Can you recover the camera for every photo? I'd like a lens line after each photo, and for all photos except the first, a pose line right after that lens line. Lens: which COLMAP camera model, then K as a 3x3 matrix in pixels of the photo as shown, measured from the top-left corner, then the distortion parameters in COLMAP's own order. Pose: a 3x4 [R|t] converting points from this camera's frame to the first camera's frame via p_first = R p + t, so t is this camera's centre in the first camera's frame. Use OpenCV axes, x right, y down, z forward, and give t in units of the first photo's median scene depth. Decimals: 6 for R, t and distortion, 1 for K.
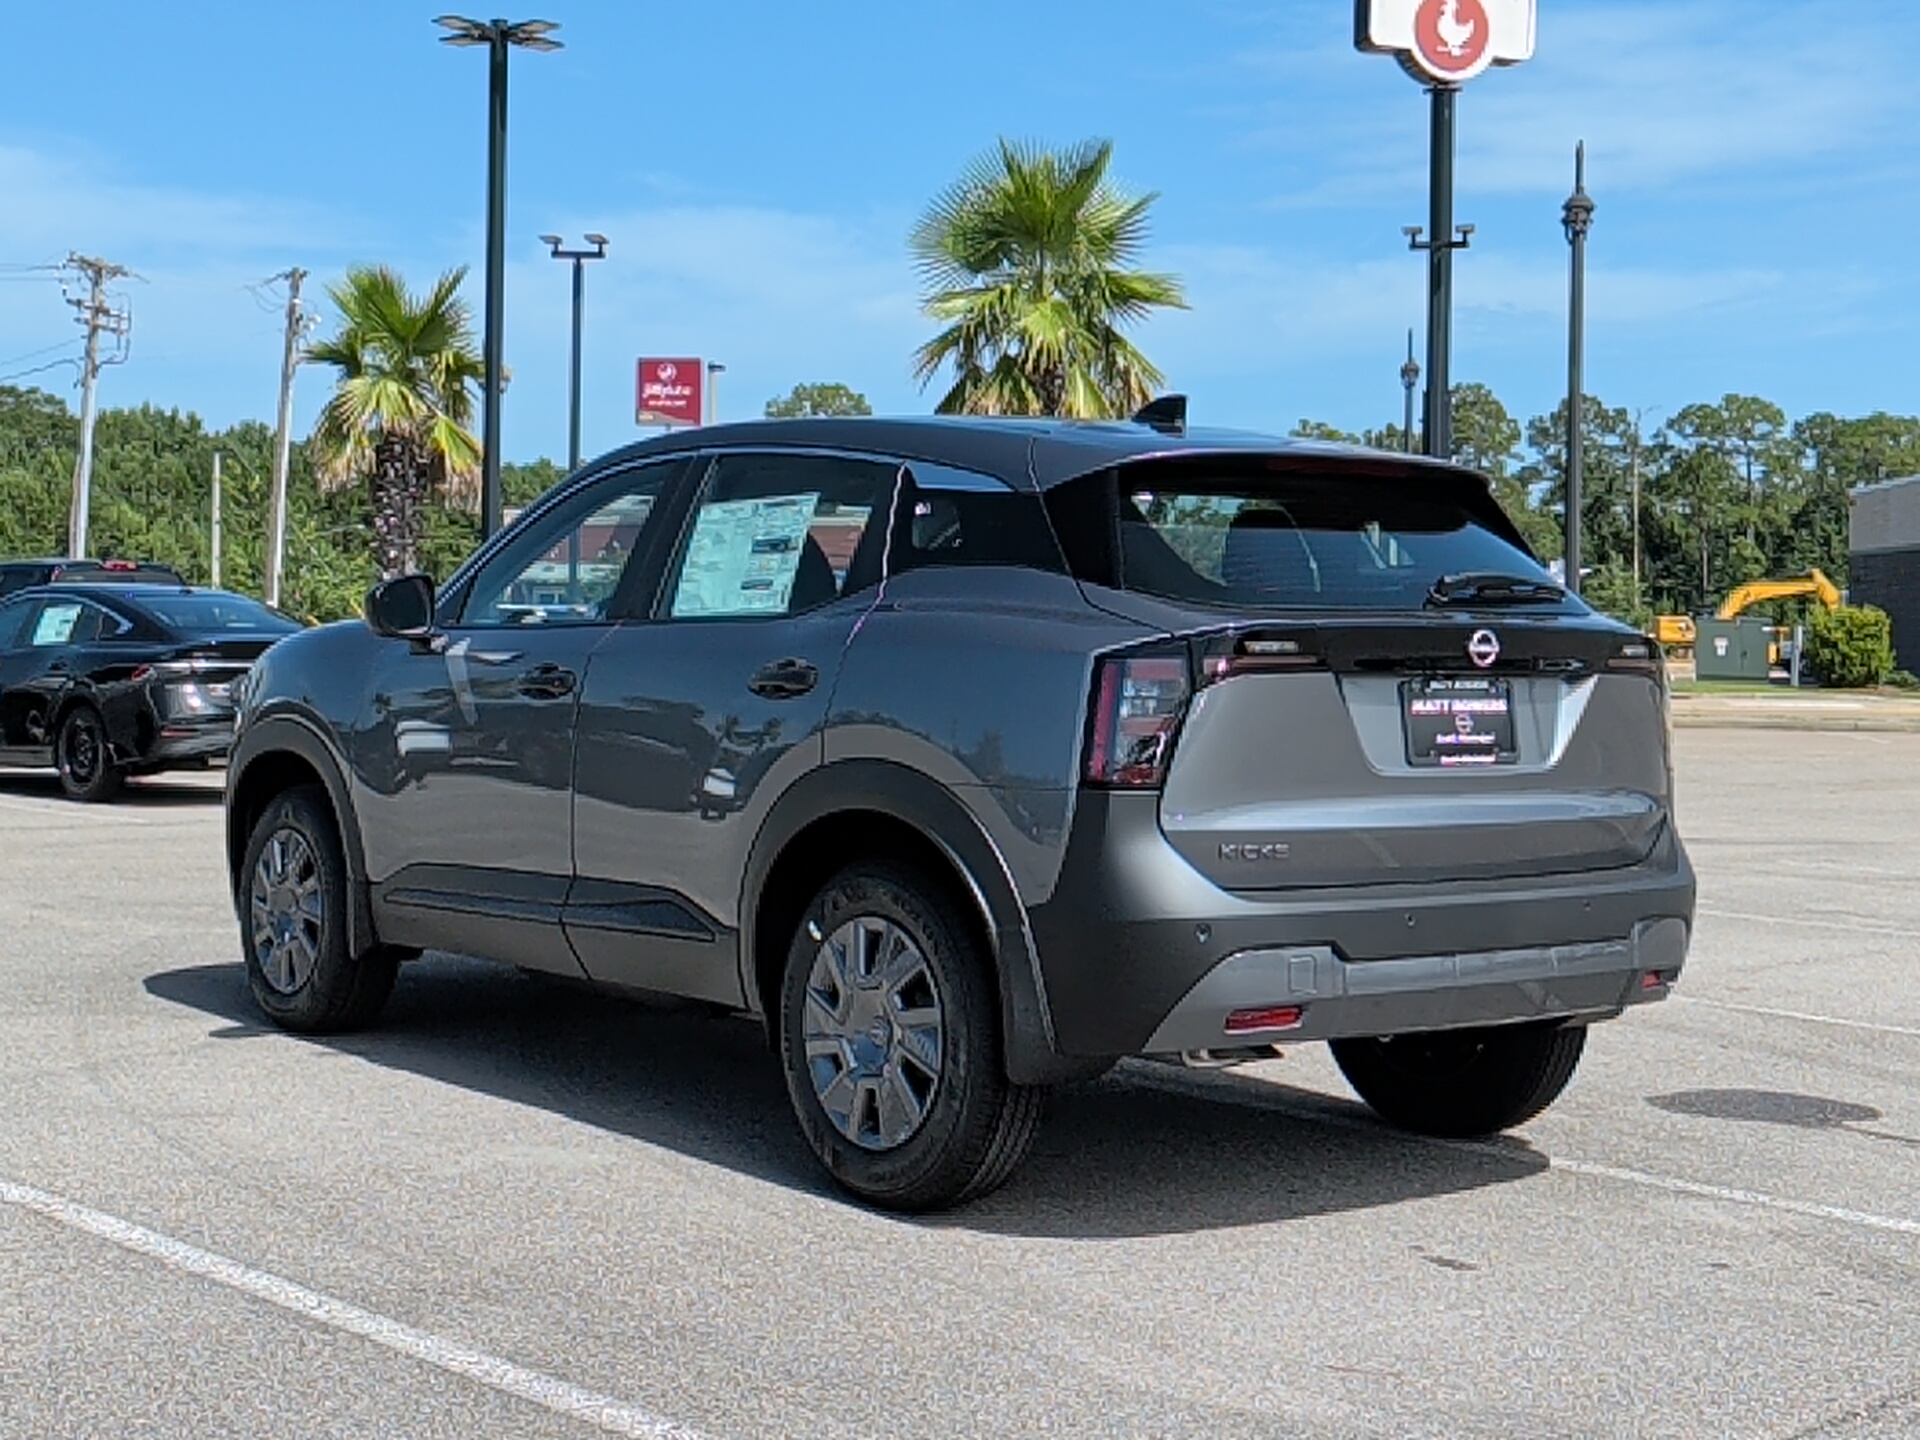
lens RADIAL K [[2646.8, 0, 871.3], [0, 2646.8, 718.1], [0, 0, 1]] dist [0.041568, -0.082031]
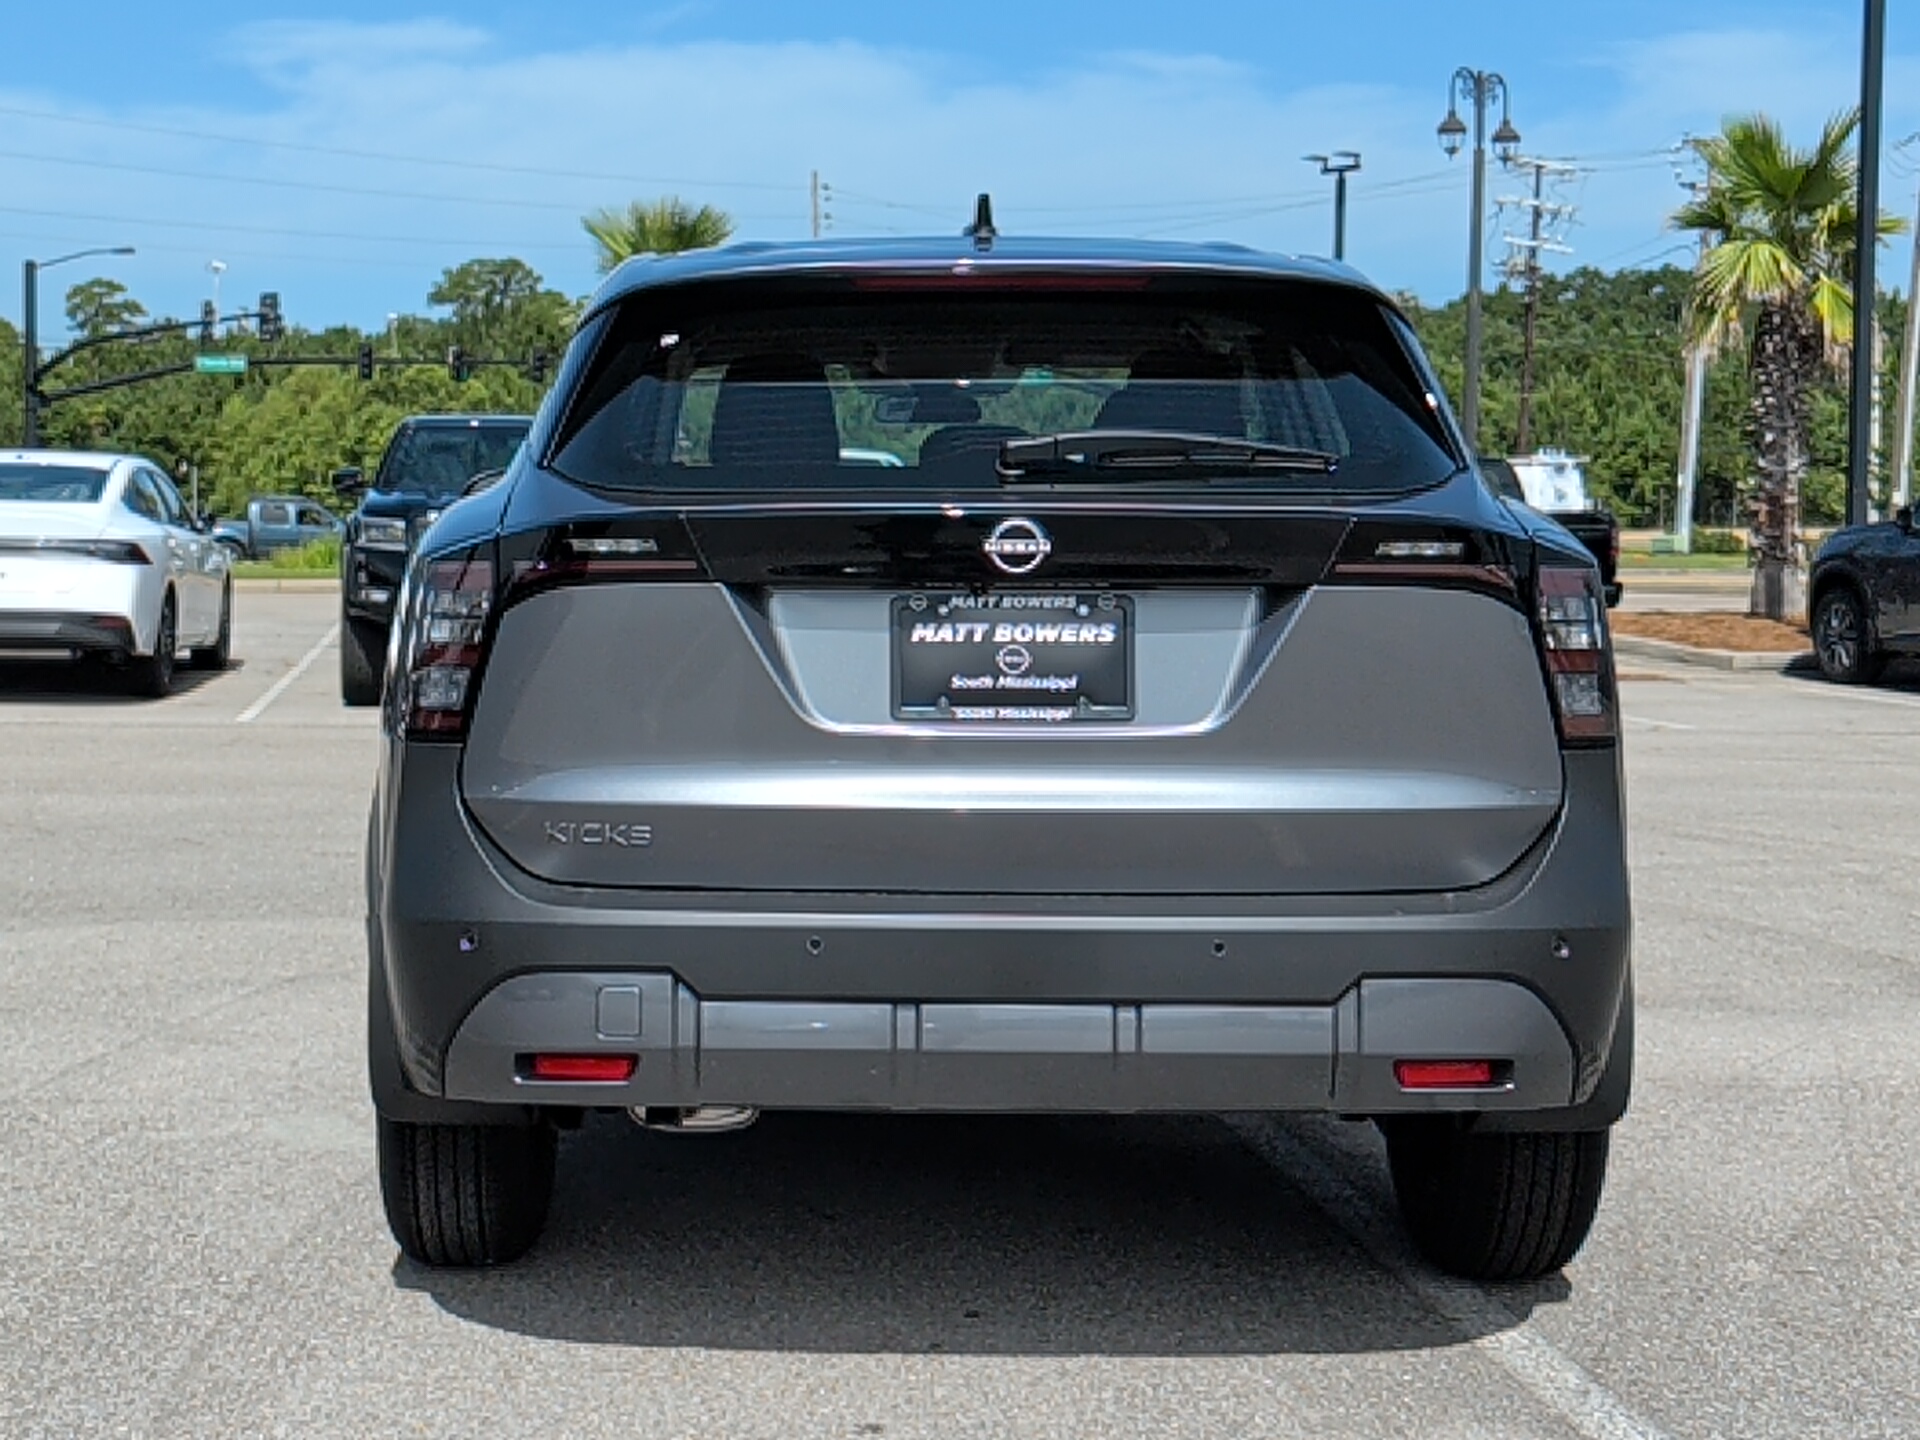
lens RADIAL K [[2646.8, 0, 871.3], [0, 2646.8, 718.1], [0, 0, 1]] dist [0.041568, -0.082031]
pose [[0.789410, 0.035487, -0.612840, 0.514535], [-0.011323, 0.999000, 0.043261, -0.009995], [0.613762, -0.027212, 0.789022, 0.385571]]
